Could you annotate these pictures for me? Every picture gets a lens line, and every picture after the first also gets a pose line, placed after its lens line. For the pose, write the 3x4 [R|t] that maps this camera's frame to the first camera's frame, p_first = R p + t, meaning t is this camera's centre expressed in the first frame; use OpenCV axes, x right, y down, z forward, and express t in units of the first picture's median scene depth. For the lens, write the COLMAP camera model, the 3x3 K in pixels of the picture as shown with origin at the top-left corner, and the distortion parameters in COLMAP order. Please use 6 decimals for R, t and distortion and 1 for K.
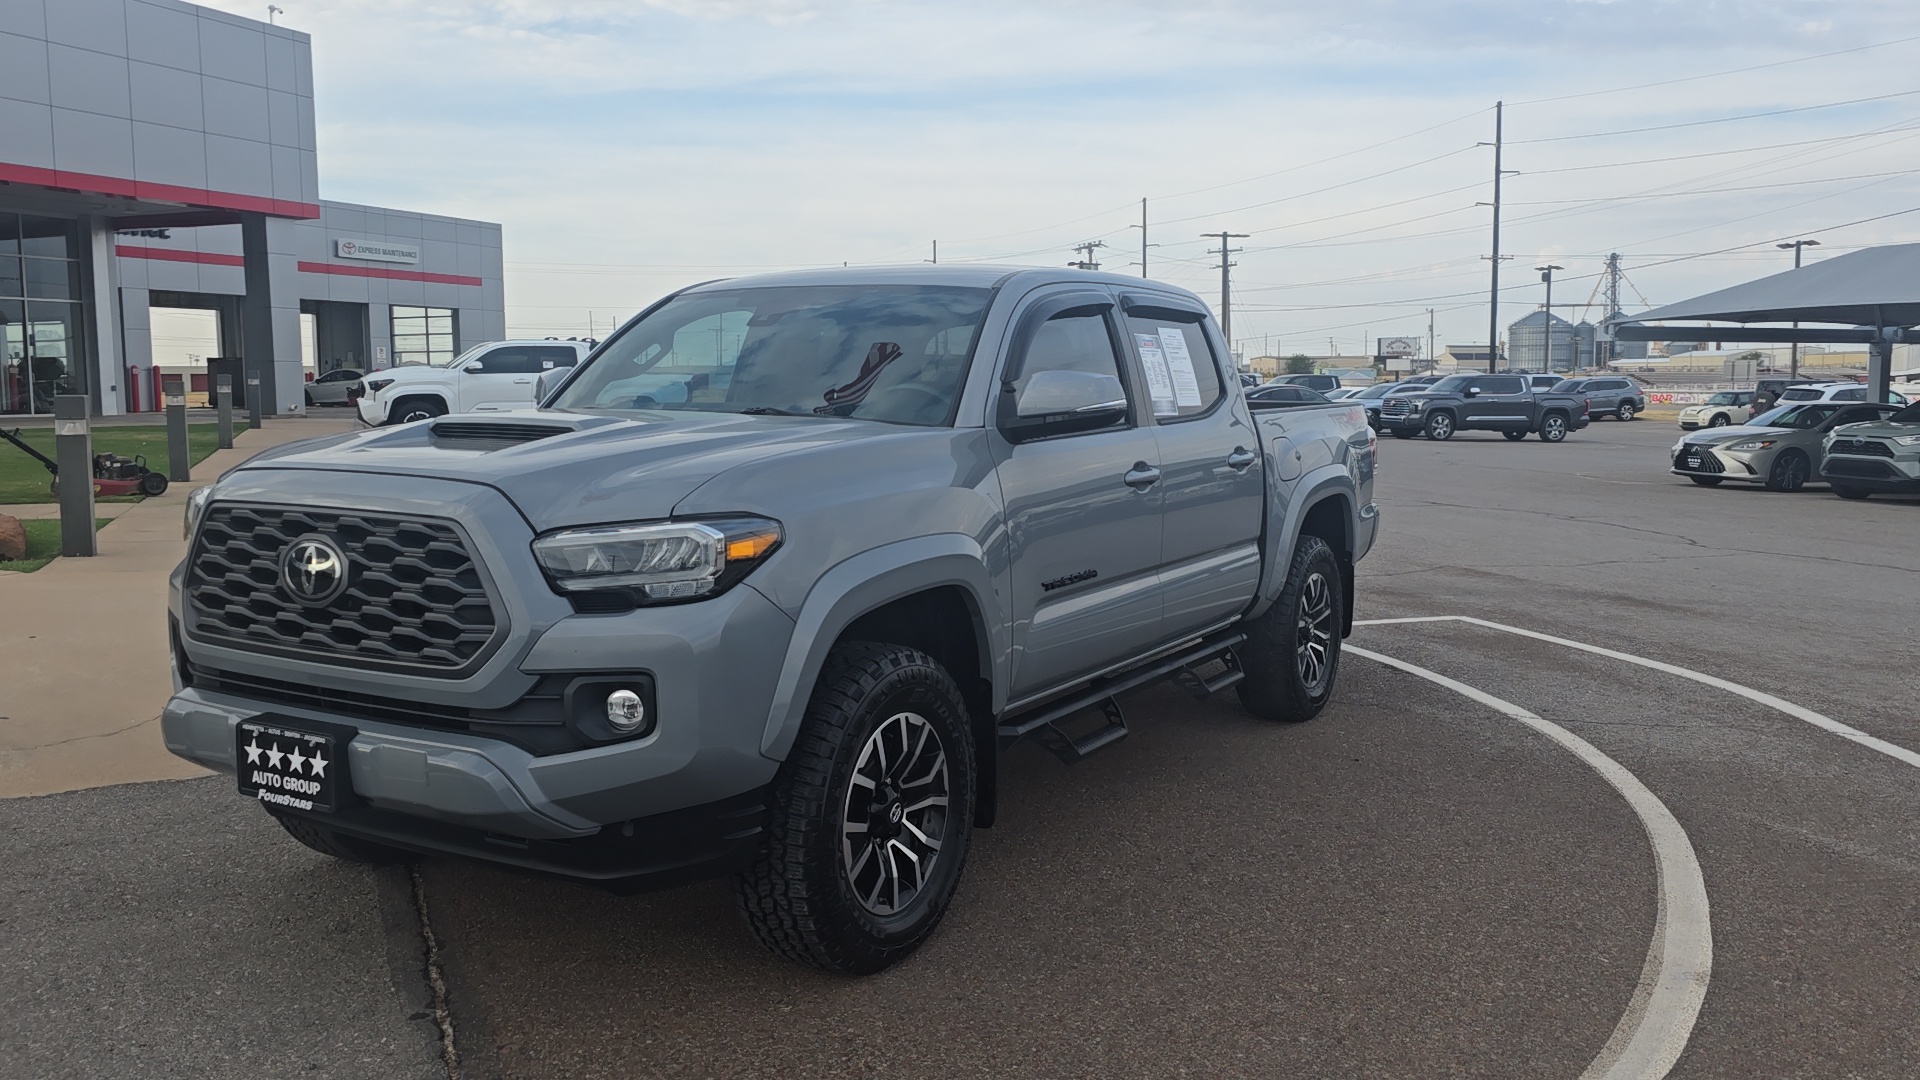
lens RADIAL K [[1613.5, 0, 937.8], [0, 1613.5, 529.4], [0, 0, 1]] dist [0.003843, 0.003231]
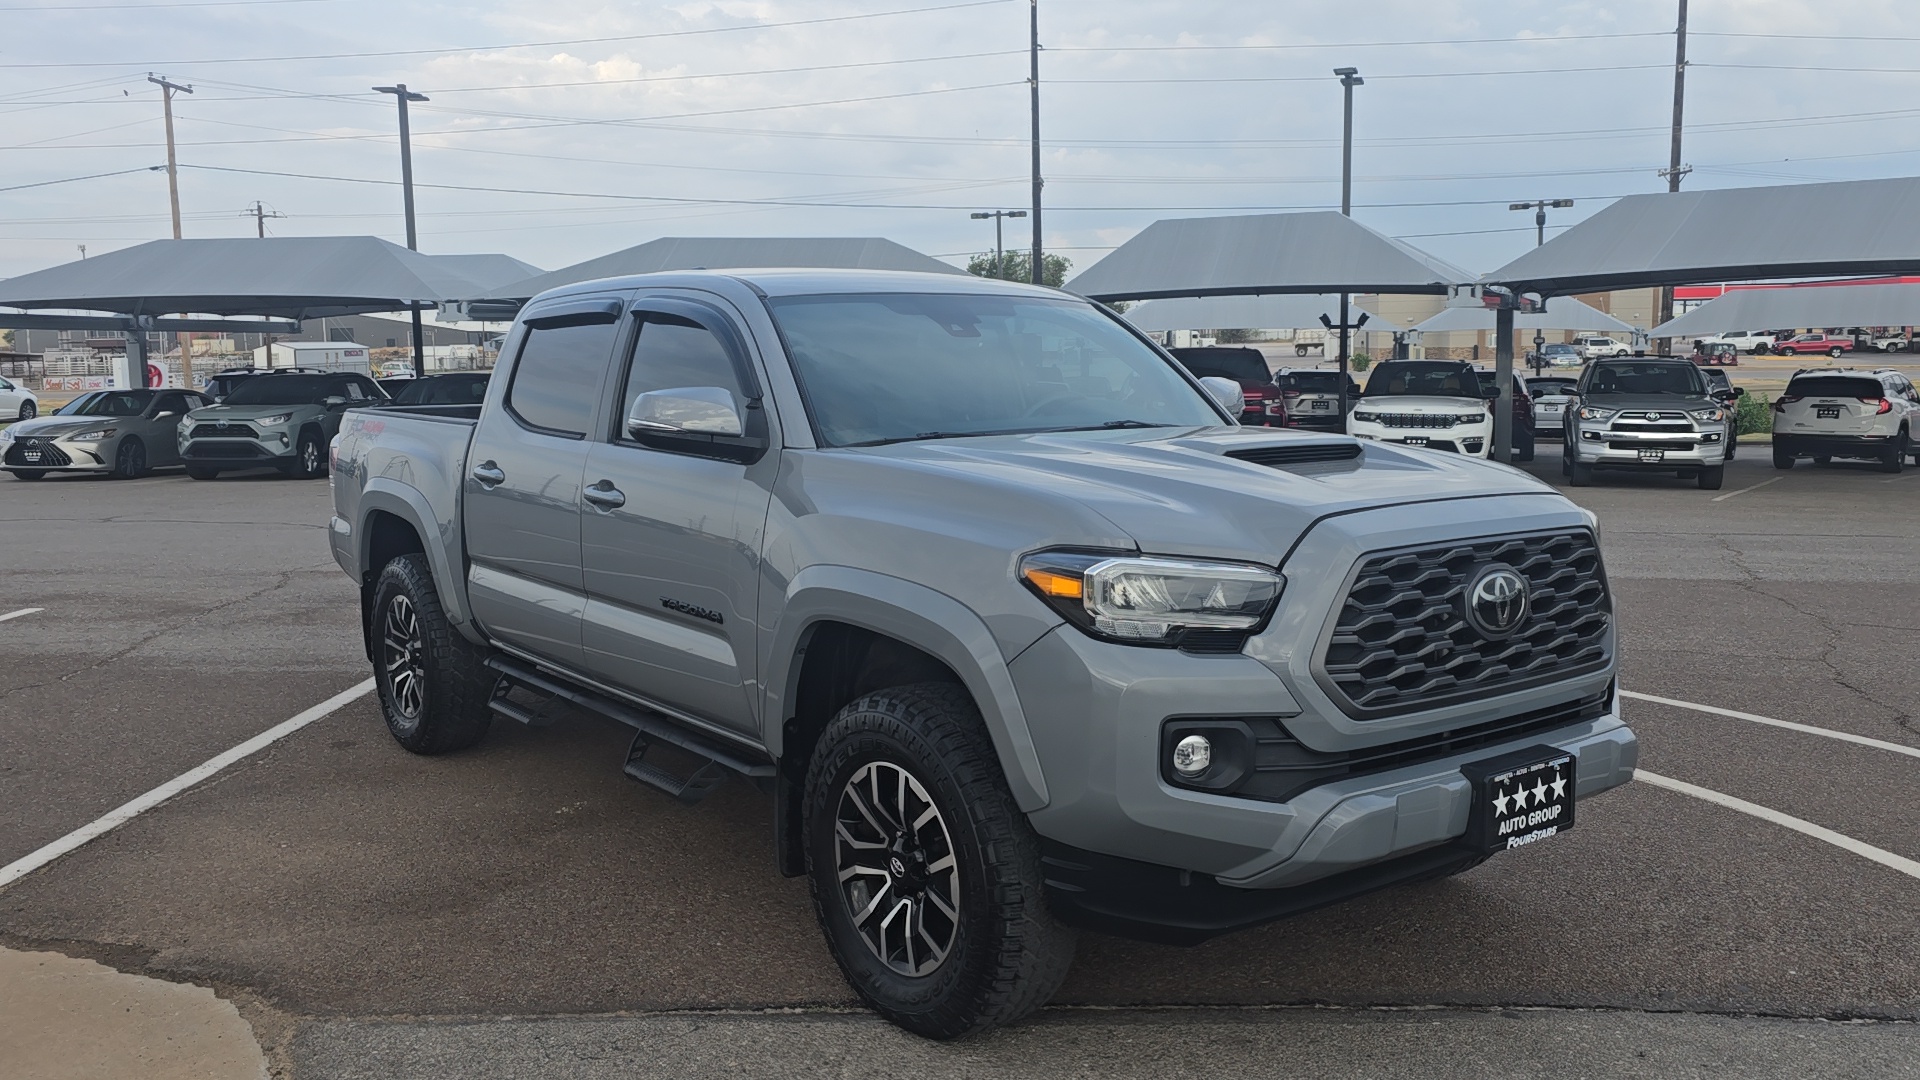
lens RADIAL K [[1613.5, 0, 949.1], [0, 1613.5, 528.2], [0, 0, 1]] dist [0.003843, 0.003231]
pose [[0.373673, -0.109275, 0.921101, -1.103905], [0.099678, 0.992016, 0.077251, -0.099443], [-0.922189, 0.062947, 0.381582, 0.735921]]
